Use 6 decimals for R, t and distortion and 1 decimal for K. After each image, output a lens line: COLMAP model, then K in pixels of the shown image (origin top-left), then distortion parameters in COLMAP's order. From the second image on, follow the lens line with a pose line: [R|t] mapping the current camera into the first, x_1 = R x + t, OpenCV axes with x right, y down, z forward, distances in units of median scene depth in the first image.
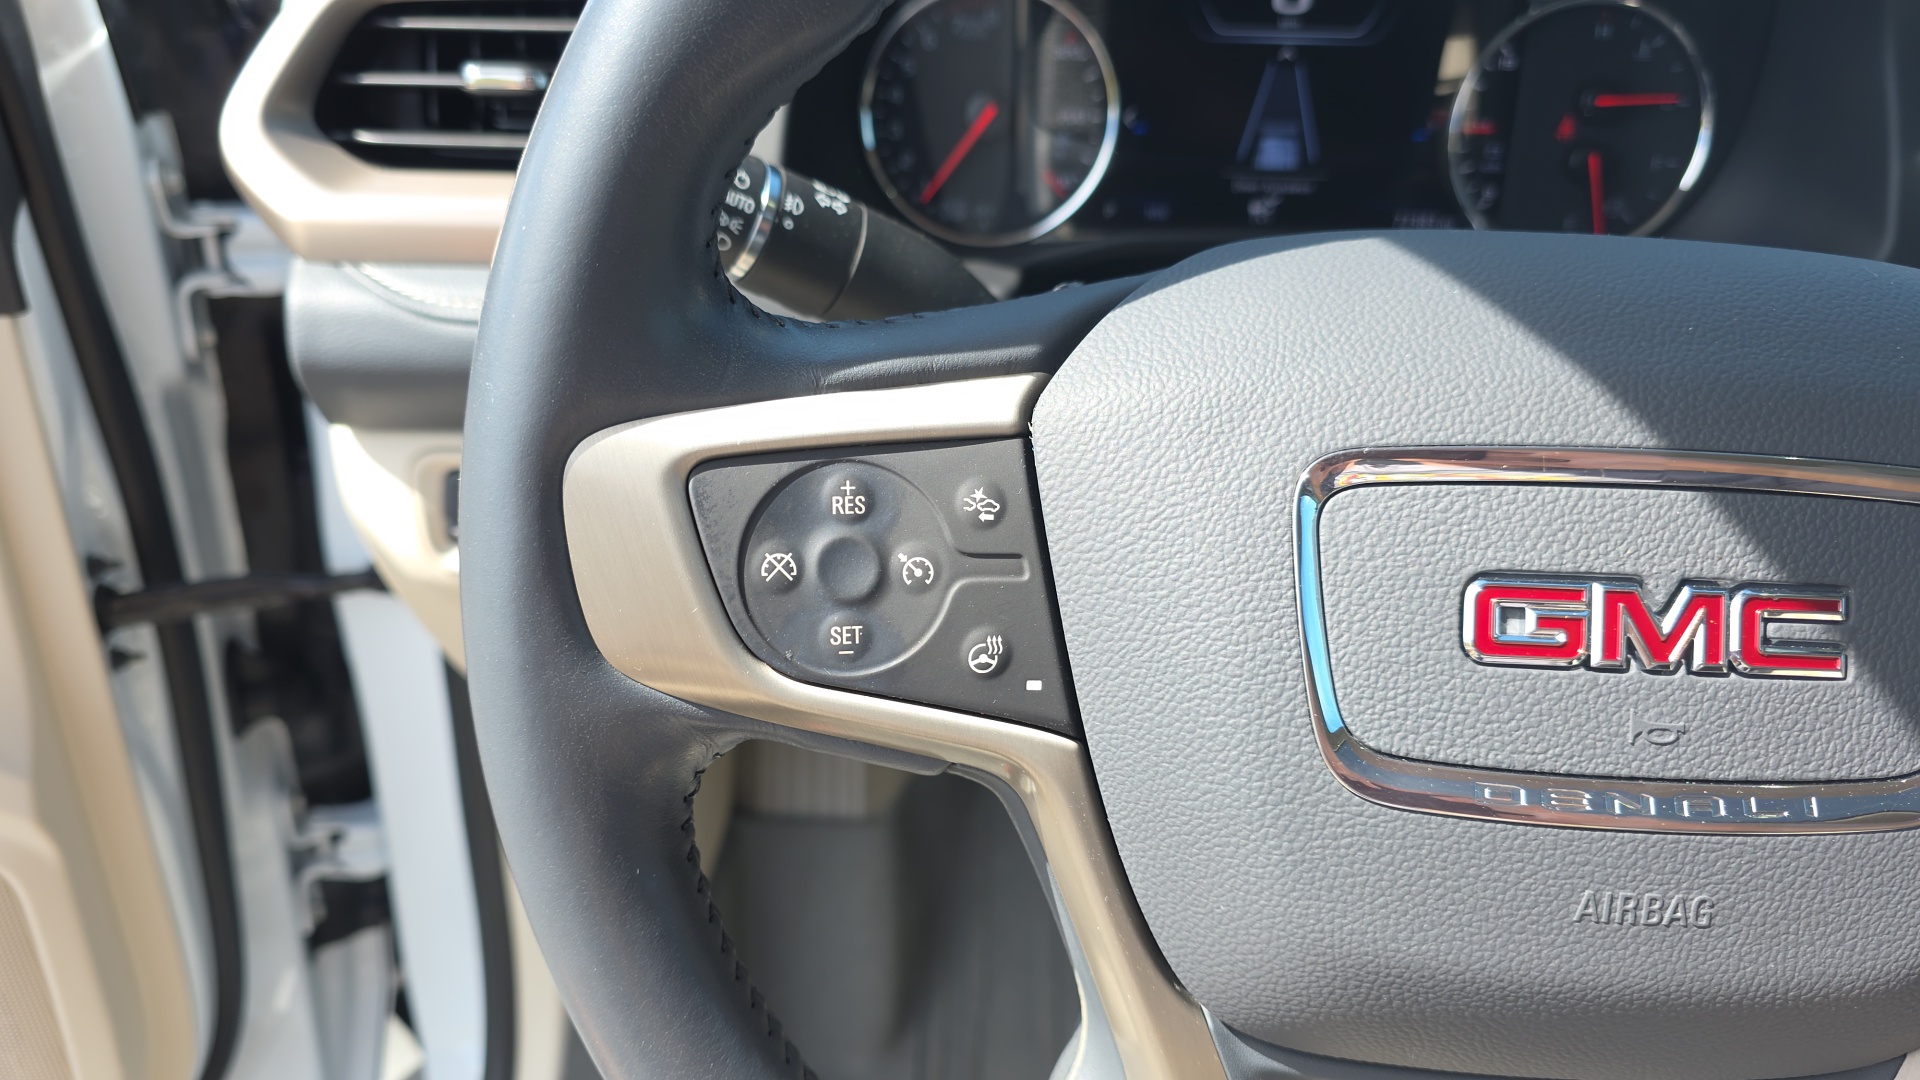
lens RADIAL K [[1339.8, 0, 929.4], [0, 1339.8, 556.7], [0, 0, 1]] dist [0.010135, -0.038069]
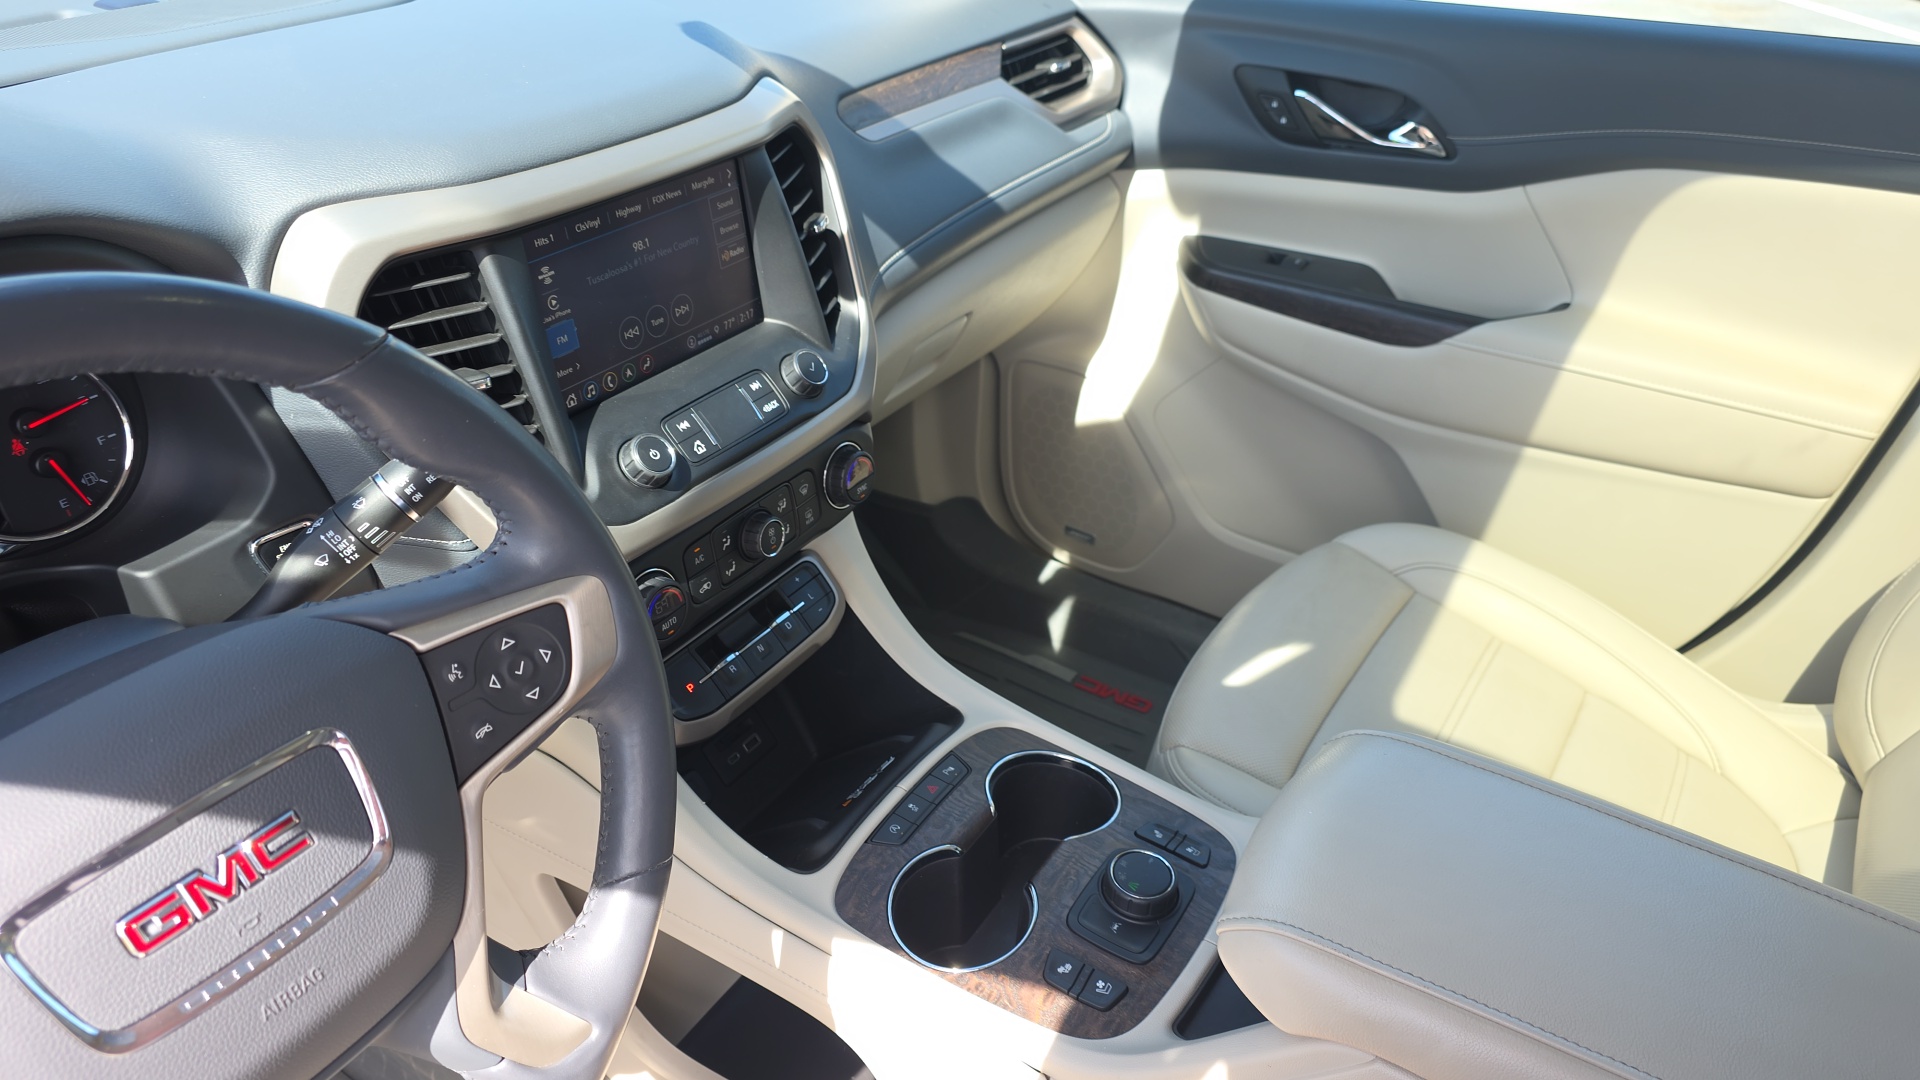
lens RADIAL K [[1300.1, 0, 950.1], [0, 1300.1, 543.4], [0, 0, 1]] dist [0.054742, -0.055892]
pose [[0.507962, -0.468757, 0.722663, -0.068858], [0.425915, 0.865908, 0.262296, -0.314438], [-0.748713, 0.174557, 0.639499, -0.849054]]
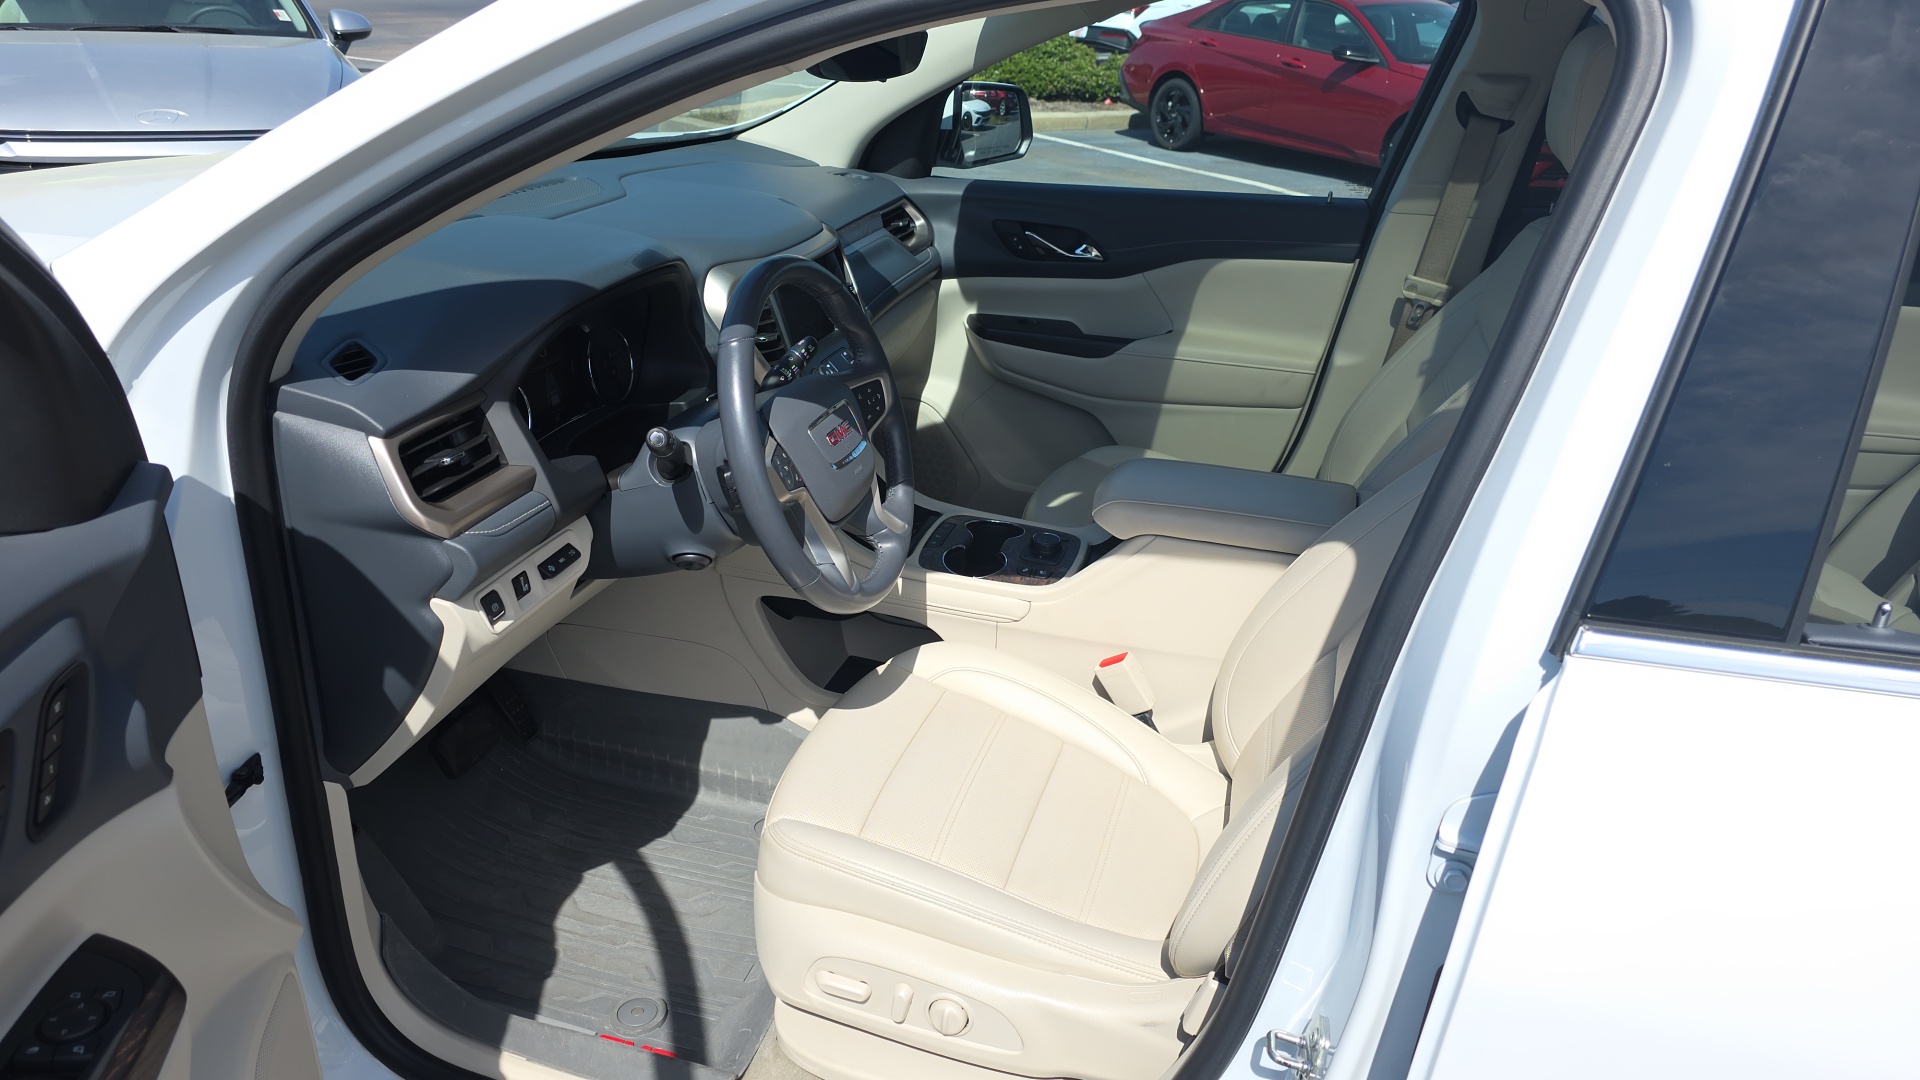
lens RADIAL K [[1323.7, 0, 912.0], [0, 1323.7, 562.8], [0, 0, 1]] dist [0.072313, -0.105981]
pose [[0.263278, -0.404902, 0.875637, -4.069003], [0.460304, 0.850400, 0.254832, -0.679616], [-0.847824, 0.335967, 0.410270, -1.338048]]
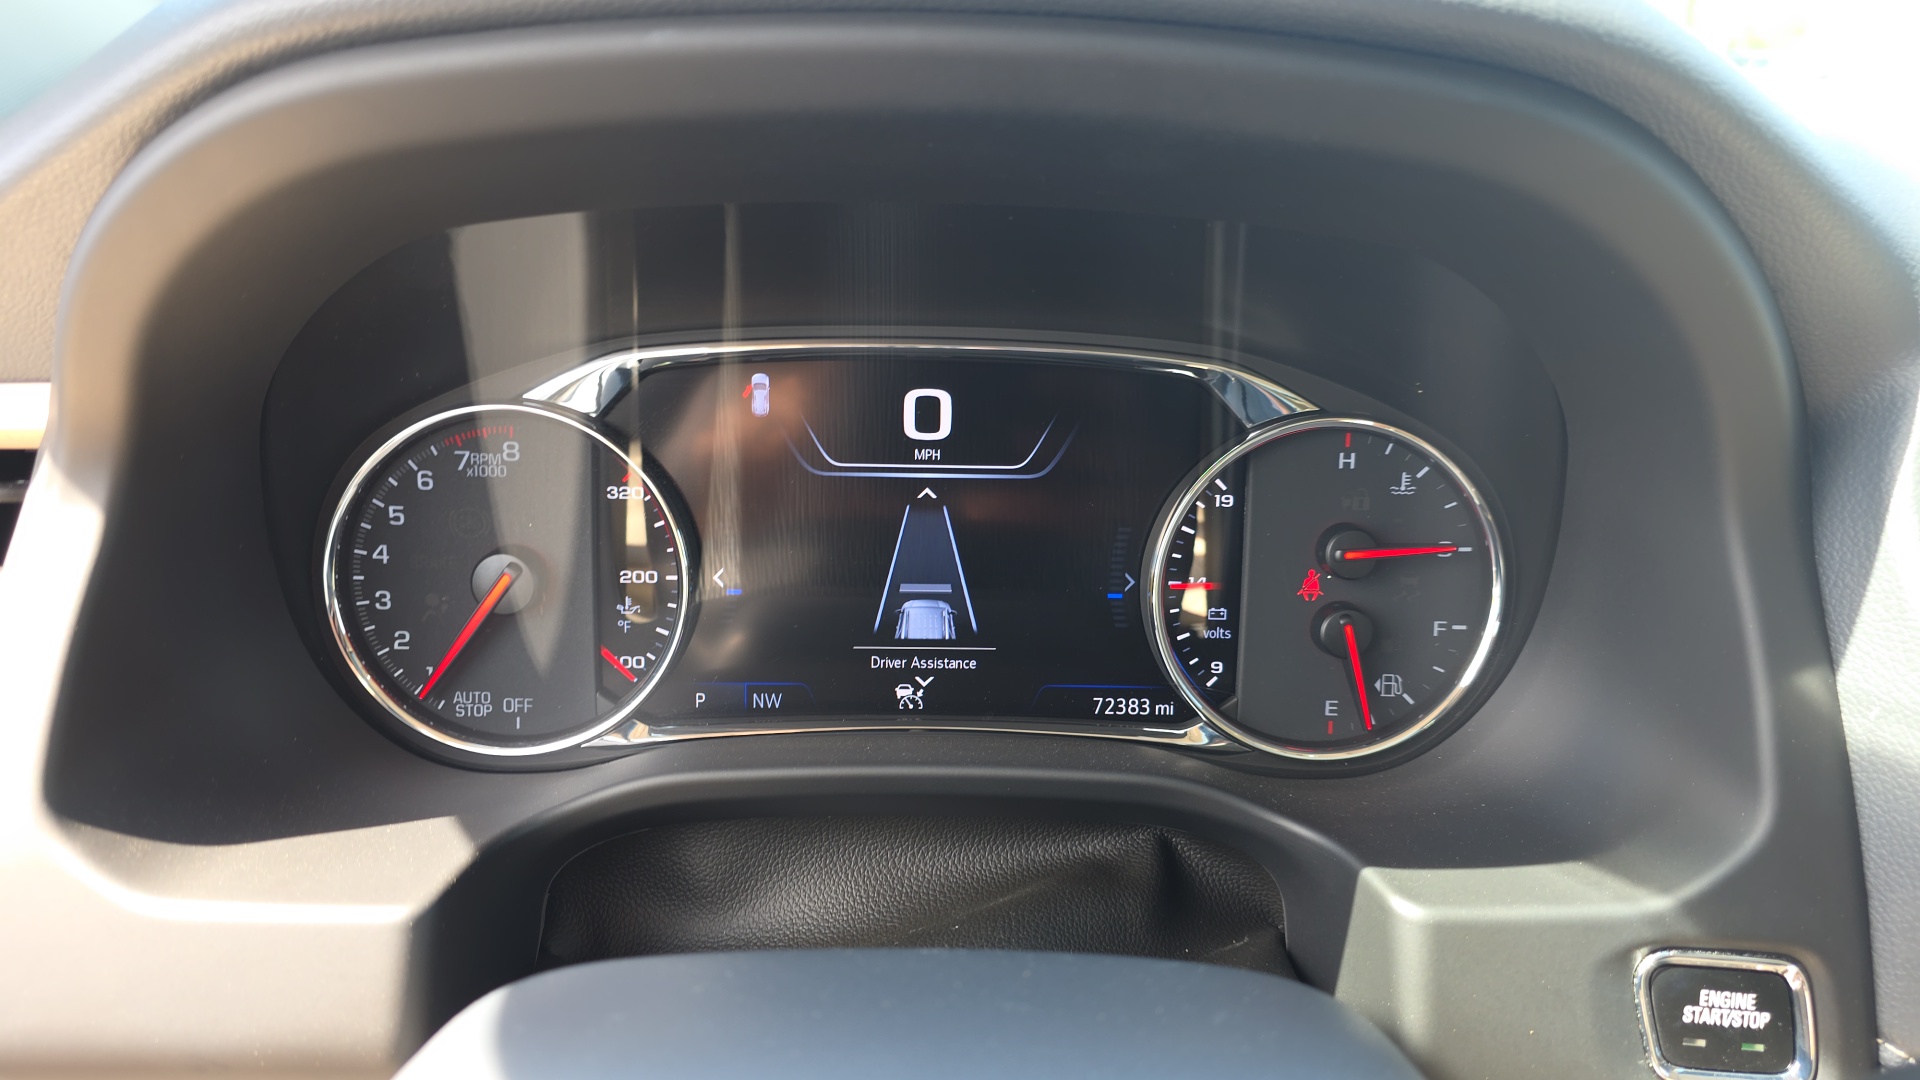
lens RADIAL K [[1300.1, 0, 950.1], [0, 1300.1, 543.4], [0, 0, 1]] dist [0.054742, -0.055892]
pose [[0.998002, -0.015177, 0.061326, 0.396356], [0.027552, 0.978097, -0.206320, -0.337193], [-0.056851, 0.207597, 0.976561, 0.518949]]
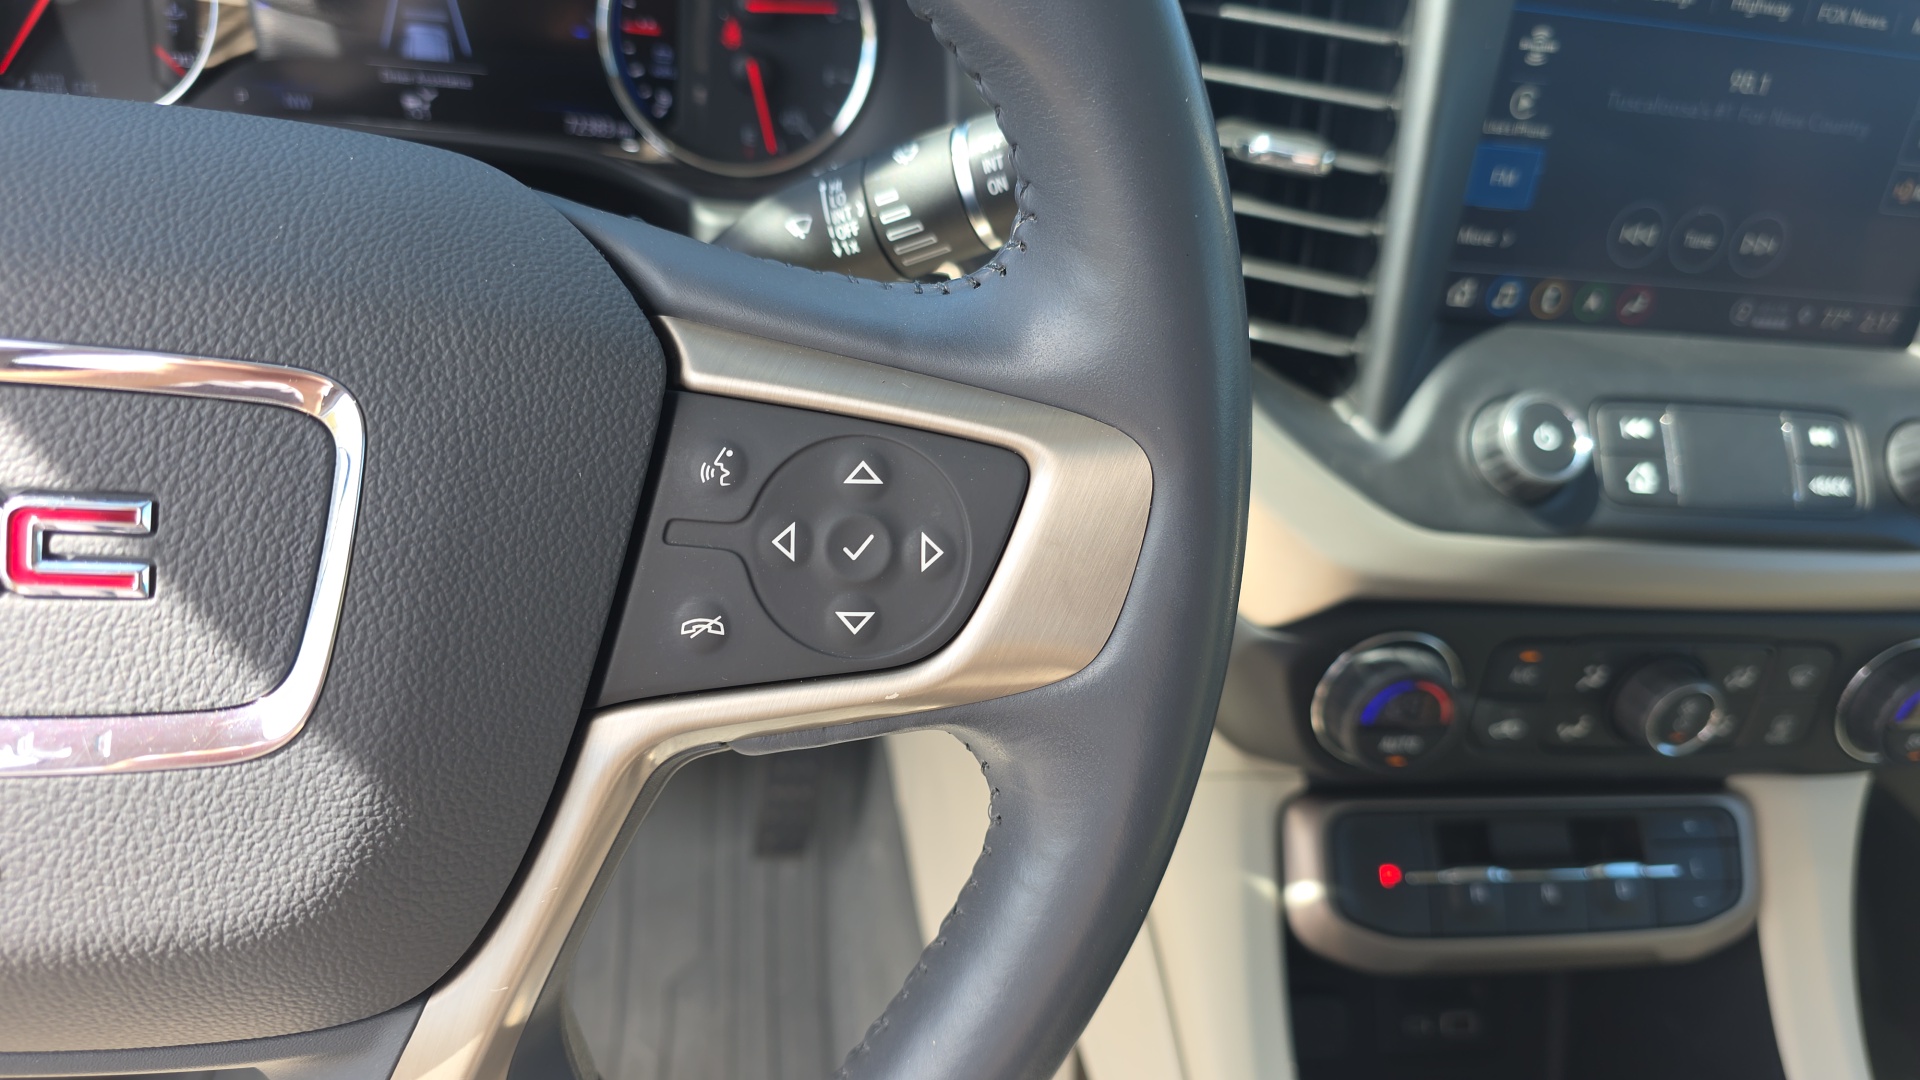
lens RADIAL K [[1350.3, 0, 952.4], [0, 1350.3, 559.8], [0, 0, 1]] dist [-0.006529, -0.022357]
pose [[0.978020, -0.008655, 0.208331, 0.719887], [-0.001299, 0.998866, 0.047593, 0.016092], [-0.208507, -0.046817, 0.976900, 0.013472]]
